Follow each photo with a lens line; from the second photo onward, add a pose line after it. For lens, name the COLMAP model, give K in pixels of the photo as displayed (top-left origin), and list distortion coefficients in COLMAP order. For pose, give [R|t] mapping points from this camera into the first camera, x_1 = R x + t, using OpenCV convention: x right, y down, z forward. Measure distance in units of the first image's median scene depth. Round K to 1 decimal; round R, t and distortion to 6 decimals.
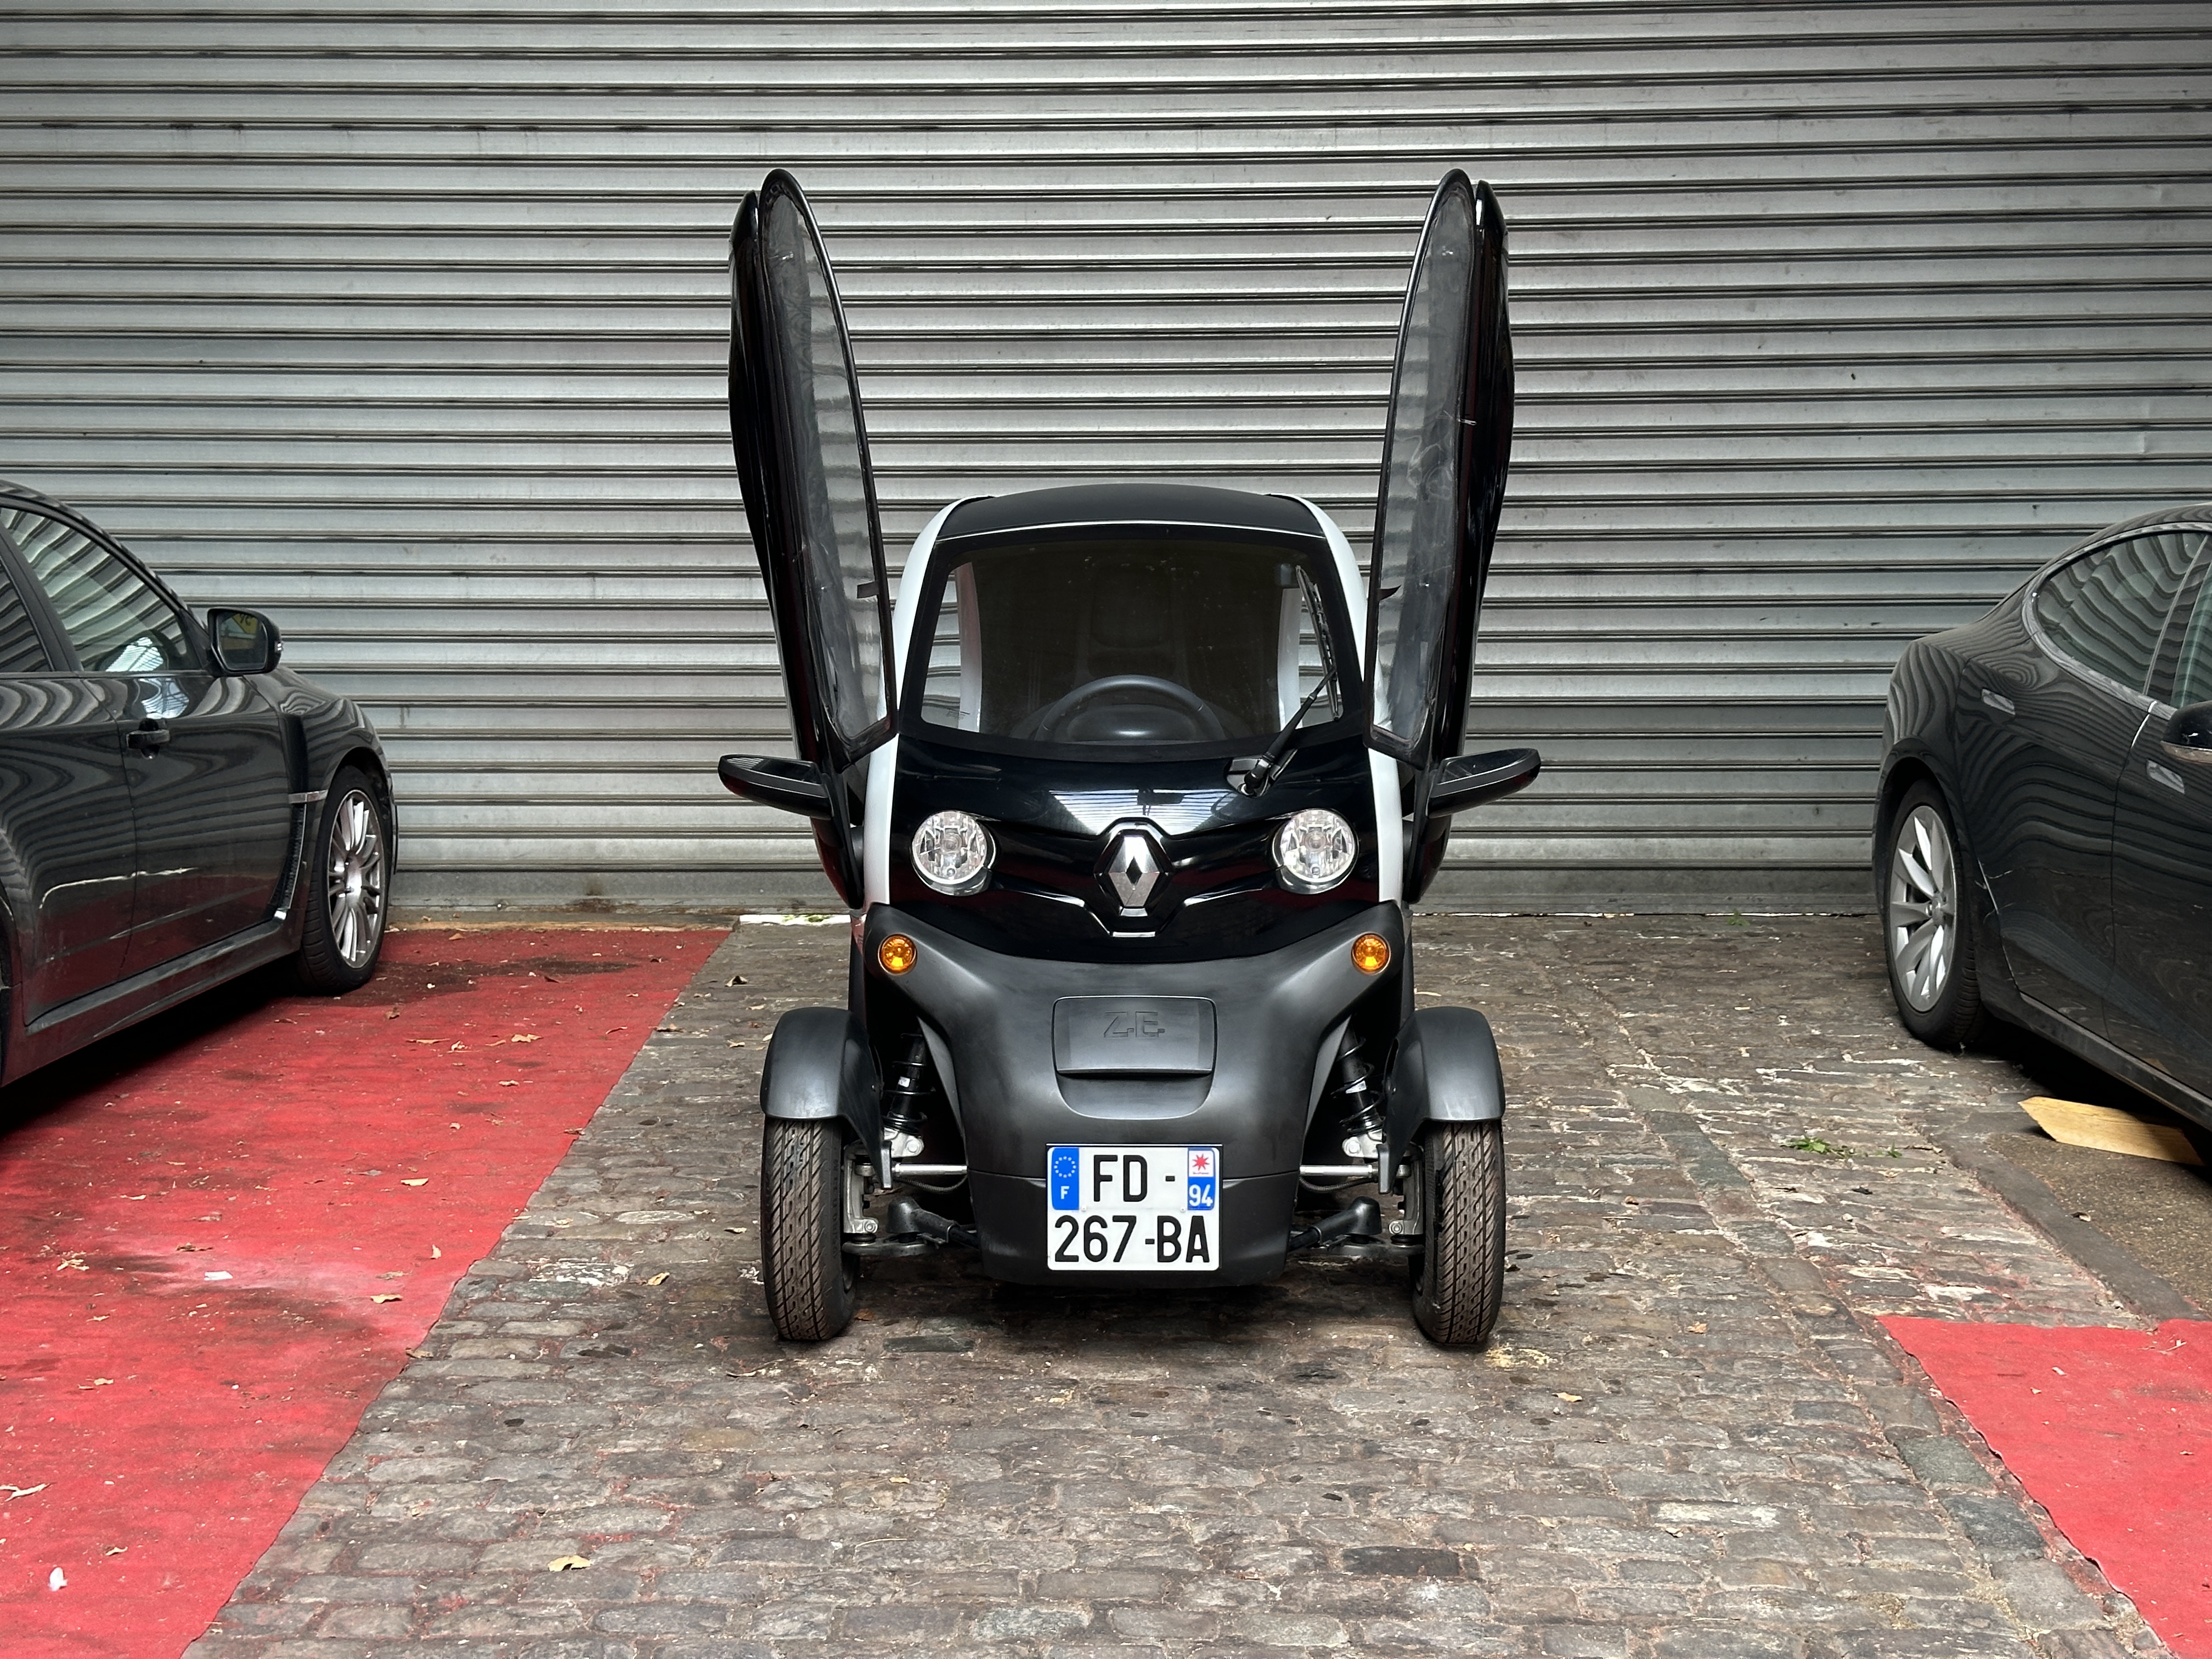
lens RADIAL K [[3093.3, 0, 1079.1], [0, 3093.3, 814.2], [0, 0, 1]] dist [0.160860, 0.000000]
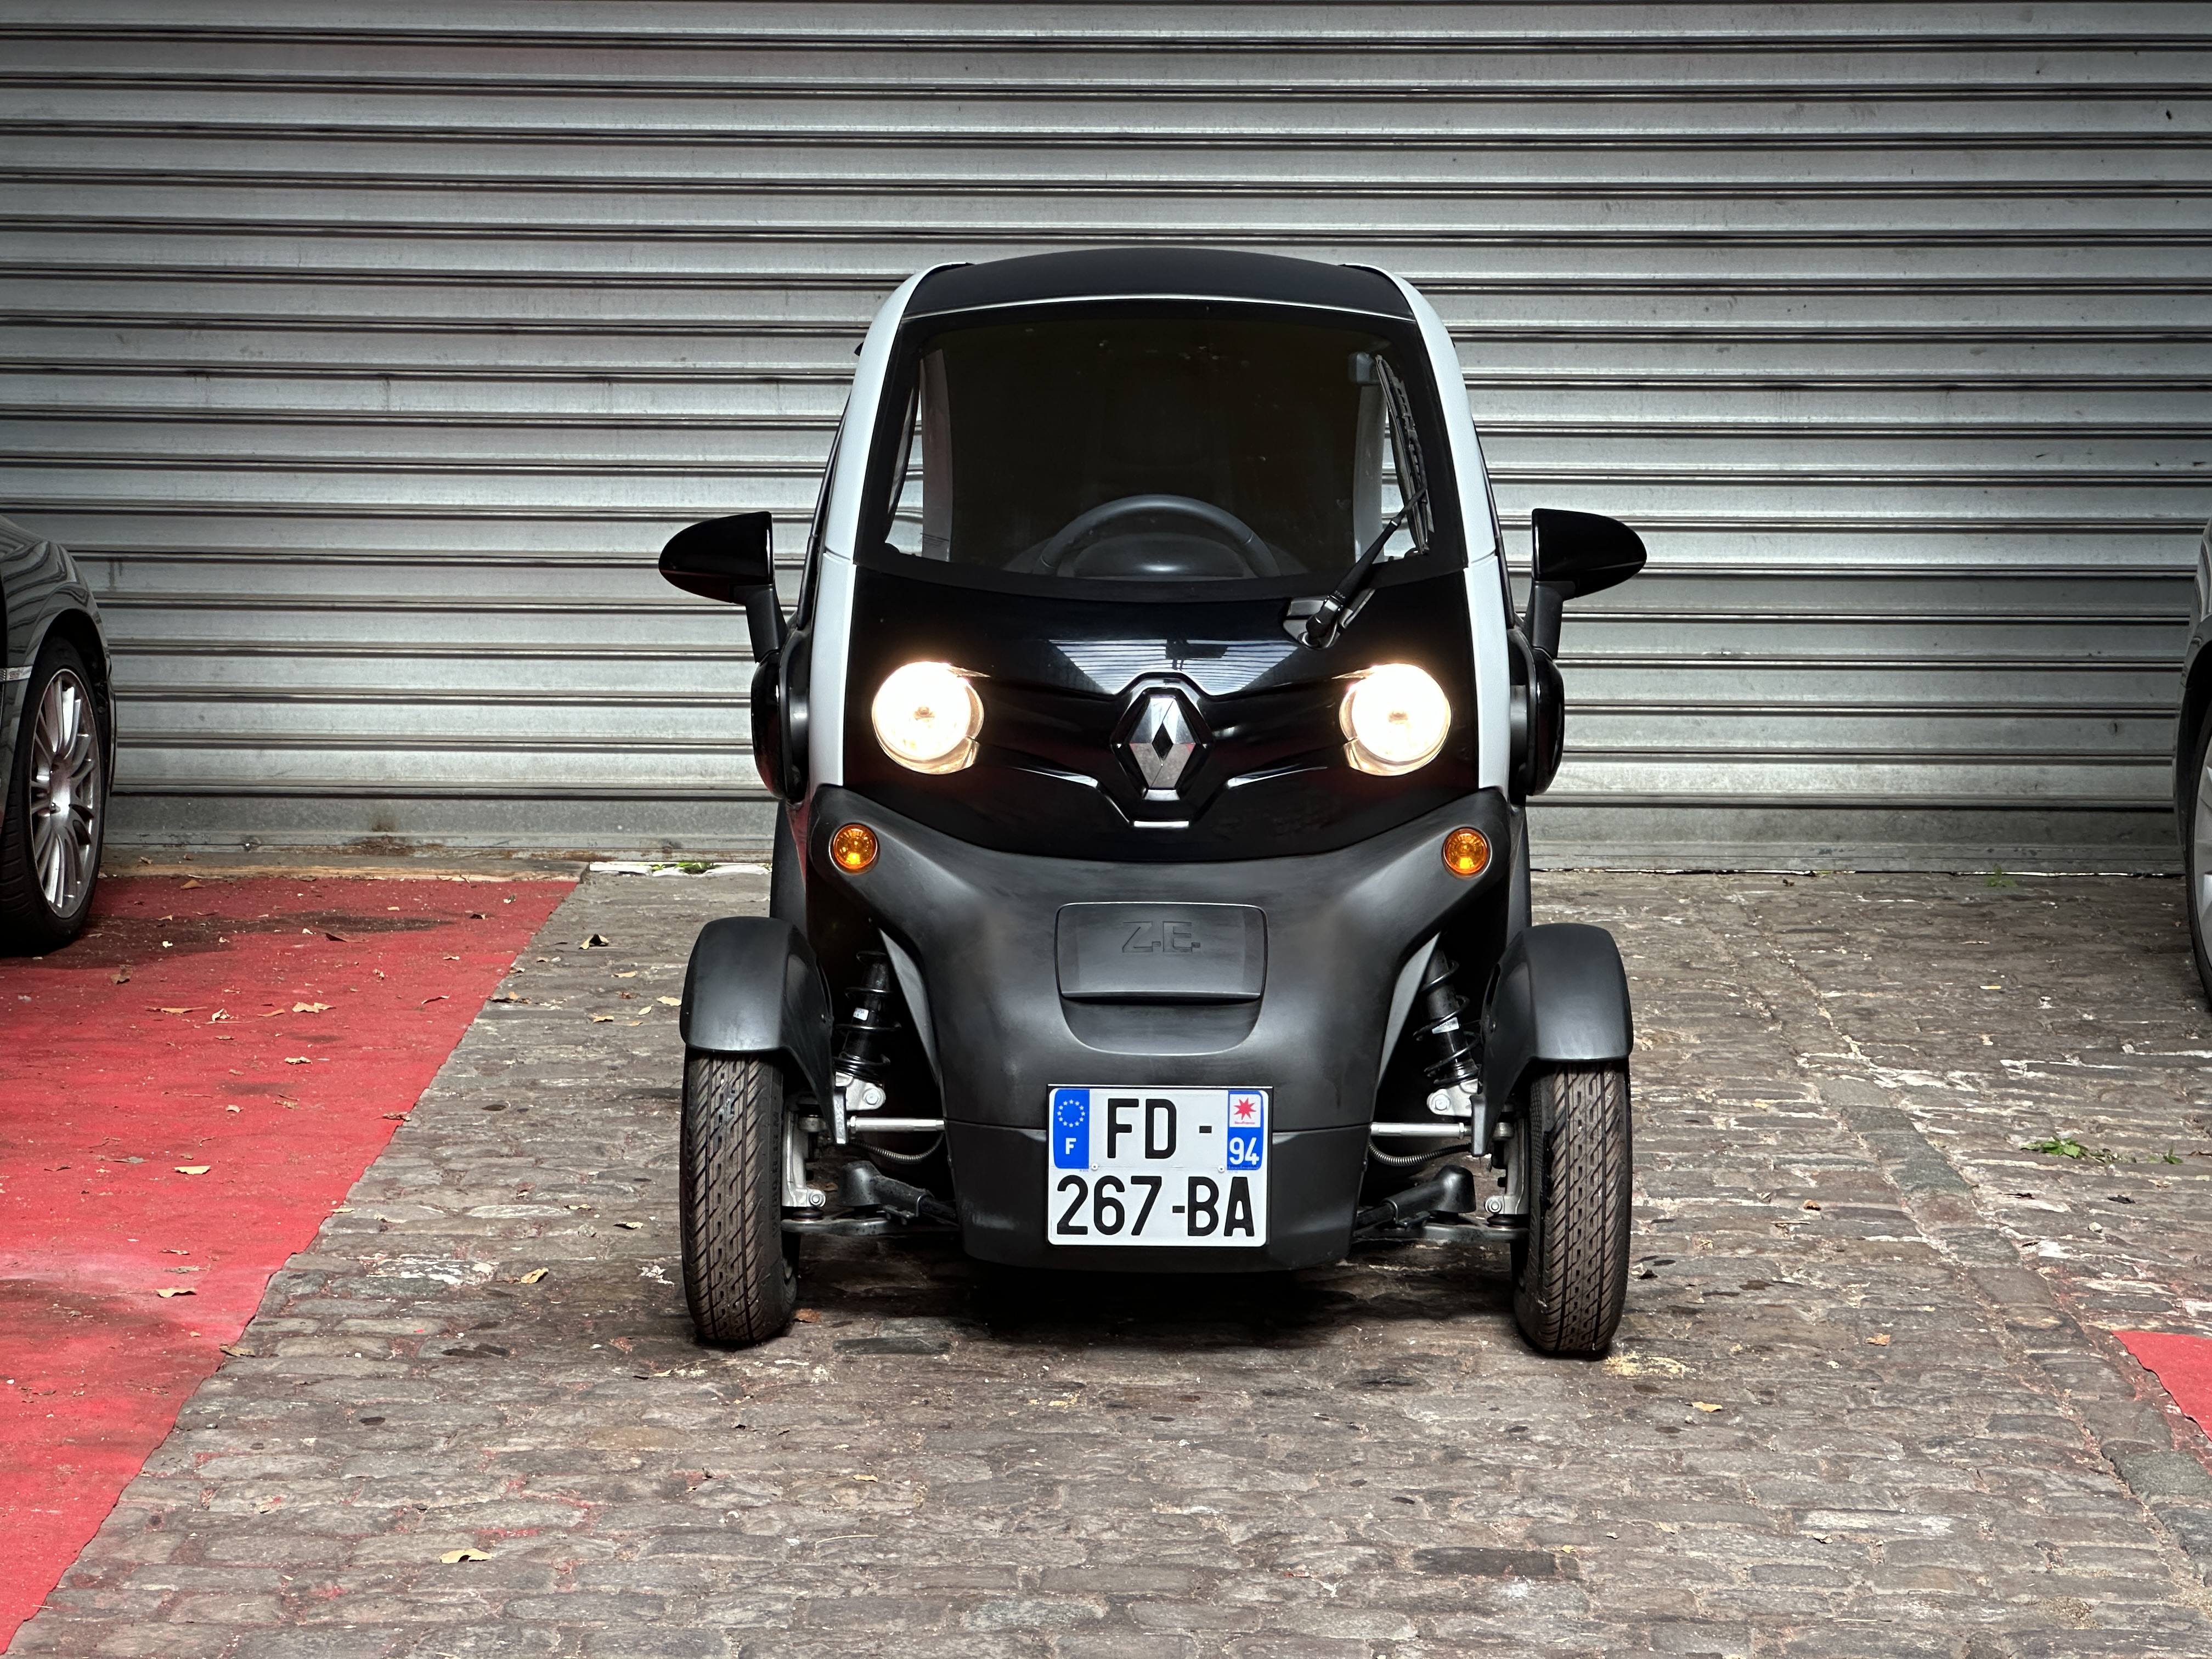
lens RADIAL K [[4949.9, 0, 1093.8], [0, 4949.9, 805.8], [0, 0, 1]] dist [0.172033, 0.000000]
pose [[0.999900, 0.010103, 0.009891, -0.011185], [-0.010114, 0.999948, 0.001063, 0.032288], [-0.009880, -0.001163, 0.999951, -0.236237]]
